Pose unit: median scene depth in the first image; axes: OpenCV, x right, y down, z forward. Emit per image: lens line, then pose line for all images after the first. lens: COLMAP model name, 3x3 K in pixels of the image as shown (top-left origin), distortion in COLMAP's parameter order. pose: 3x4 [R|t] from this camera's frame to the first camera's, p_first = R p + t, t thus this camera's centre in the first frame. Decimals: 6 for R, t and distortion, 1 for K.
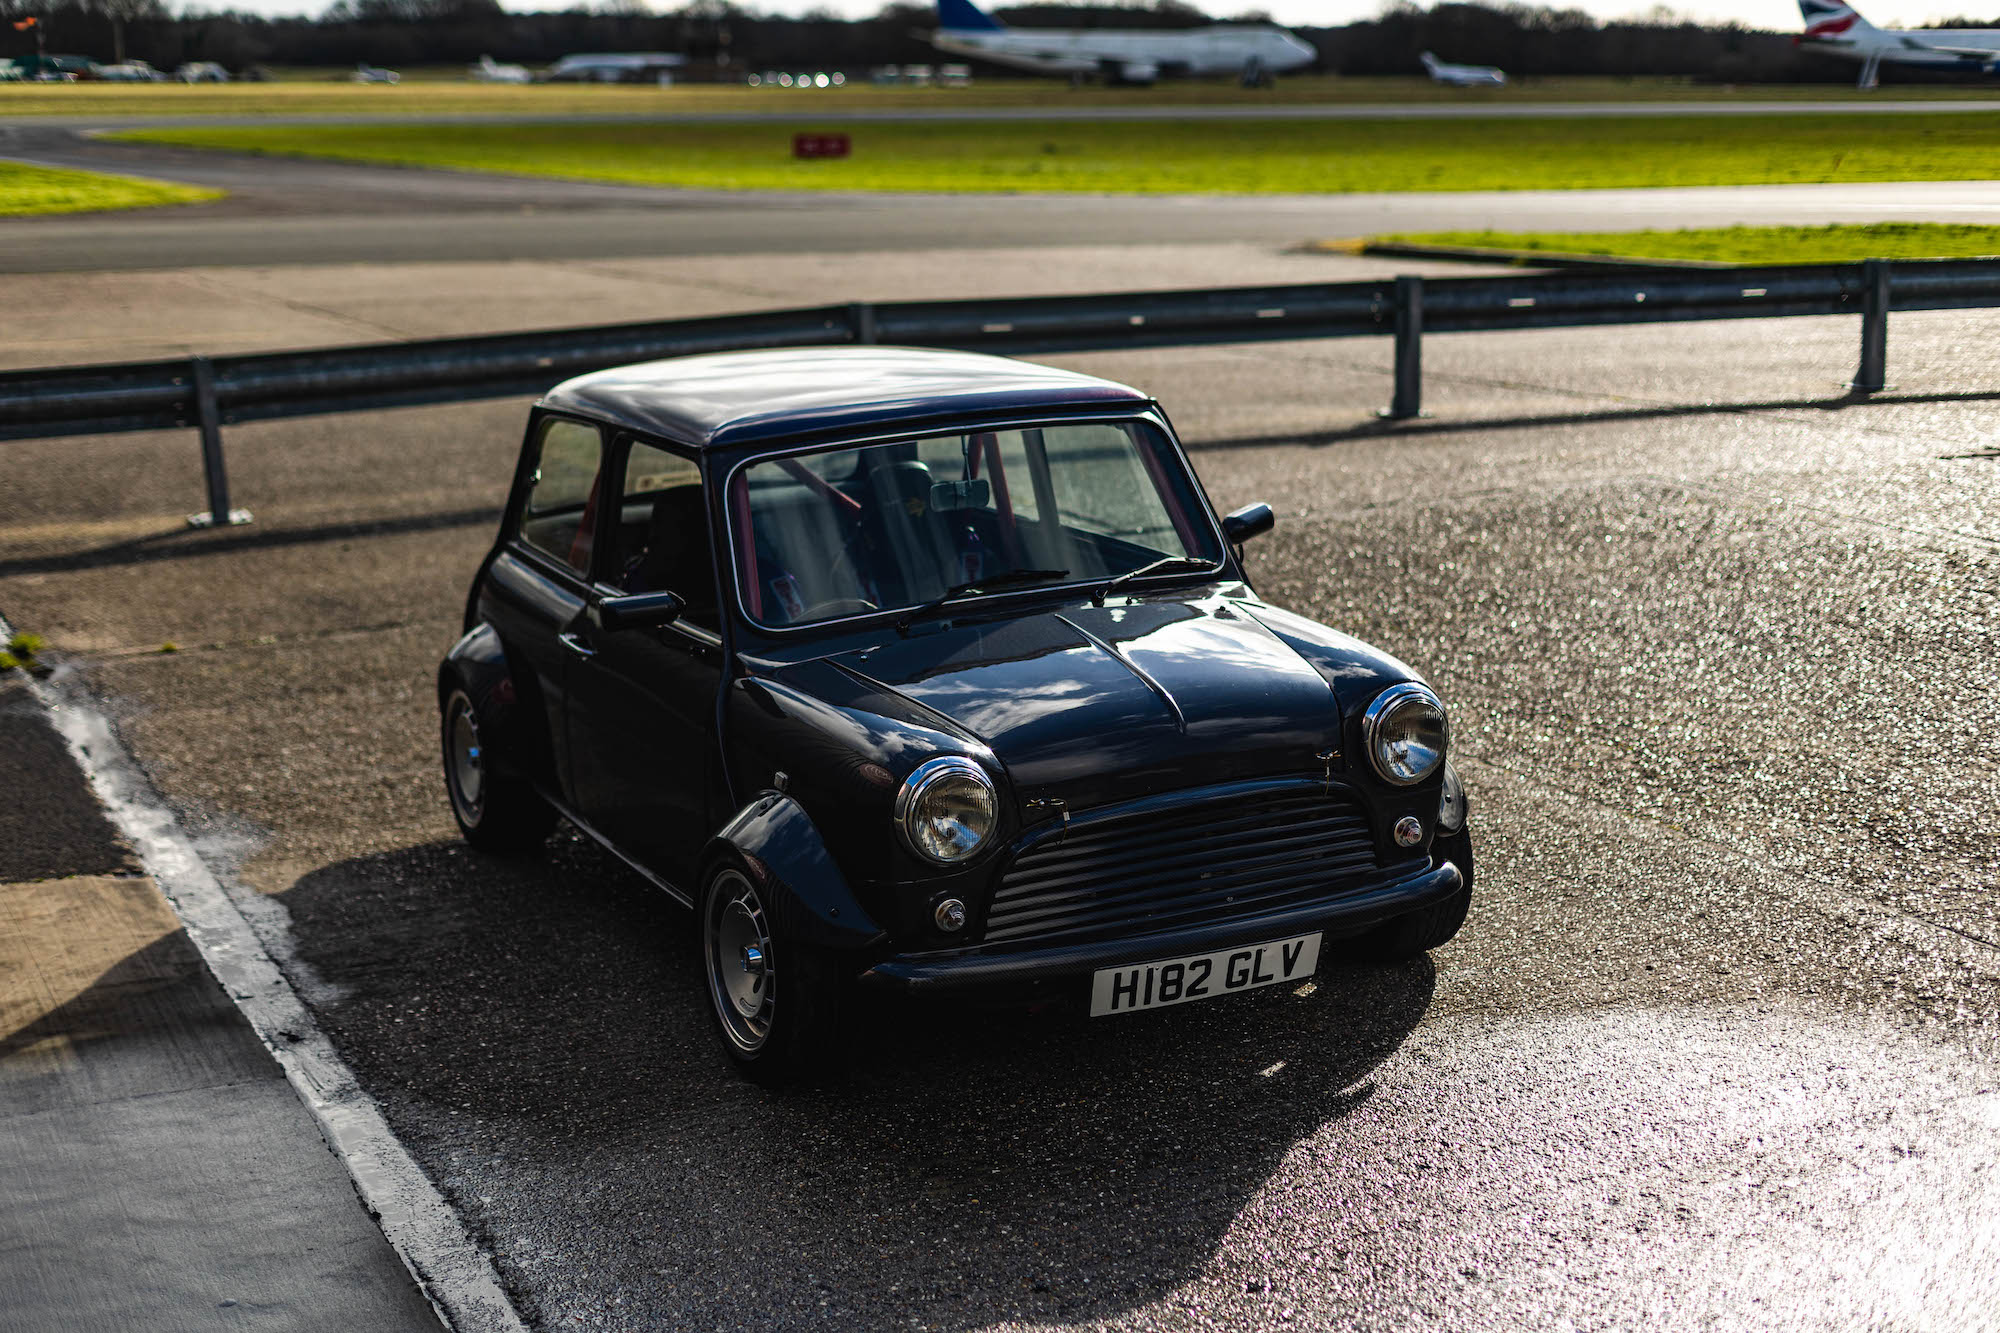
lens RADIAL K [[2915.5, 0, 1003.0], [0, 2915.5, 665.6], [0, 0, 1]] dist [0.029920, 0.000000]
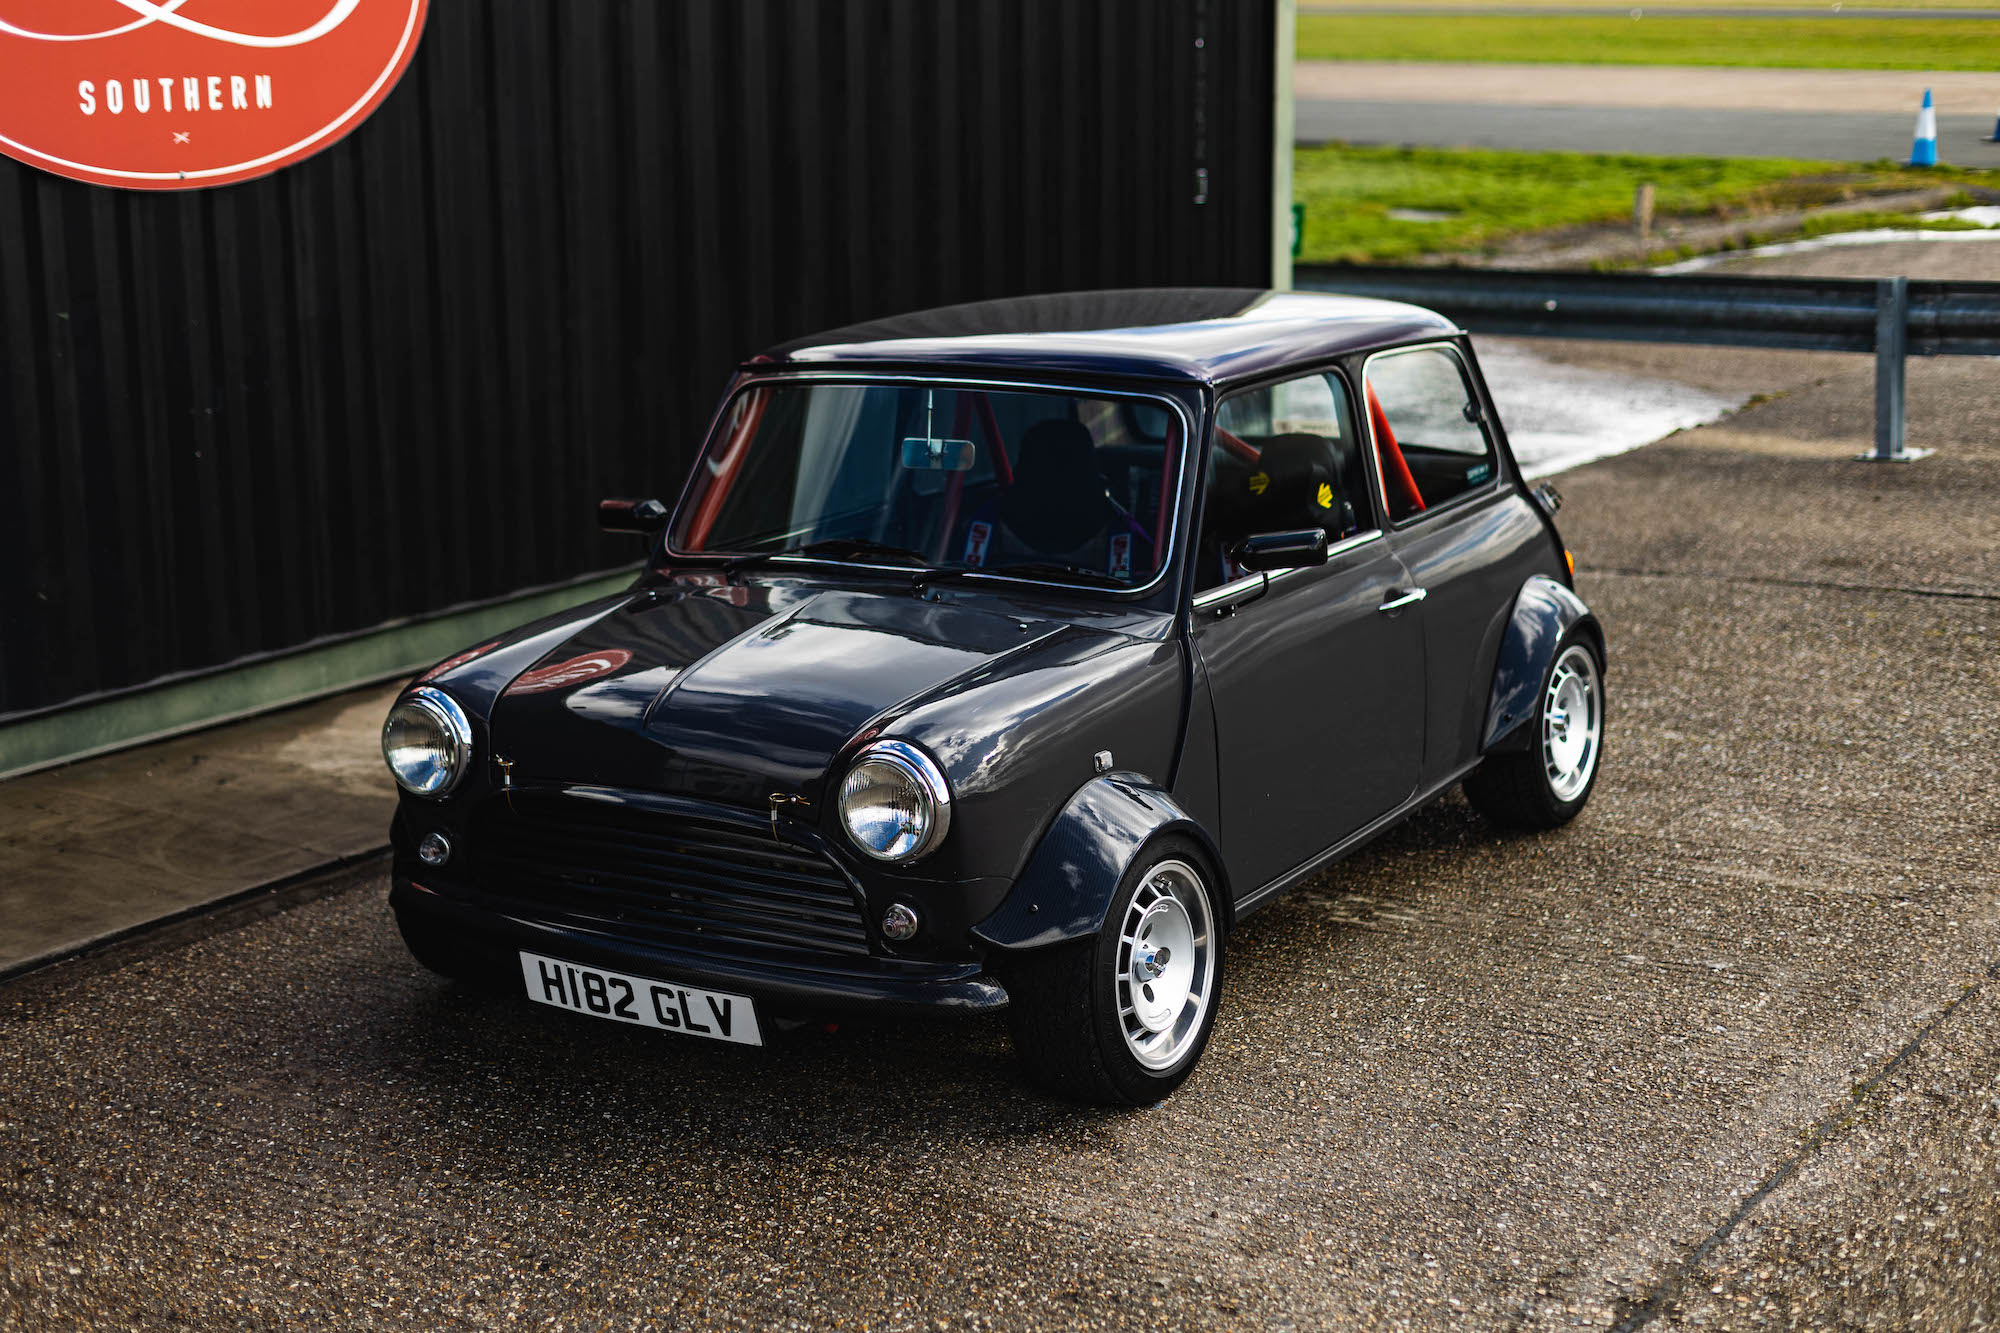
lens RADIAL K [[2915.5, 0, 1001.2], [0, 2915.5, 670.2], [0, 0, 1]] dist [0.029920, 0.000000]
pose [[0.514670, 0.196801, -0.834497, 0.847413], [-0.166587, 0.977705, 0.127833, -0.124113], [0.841049, 0.073225, 0.535980, 0.606922]]
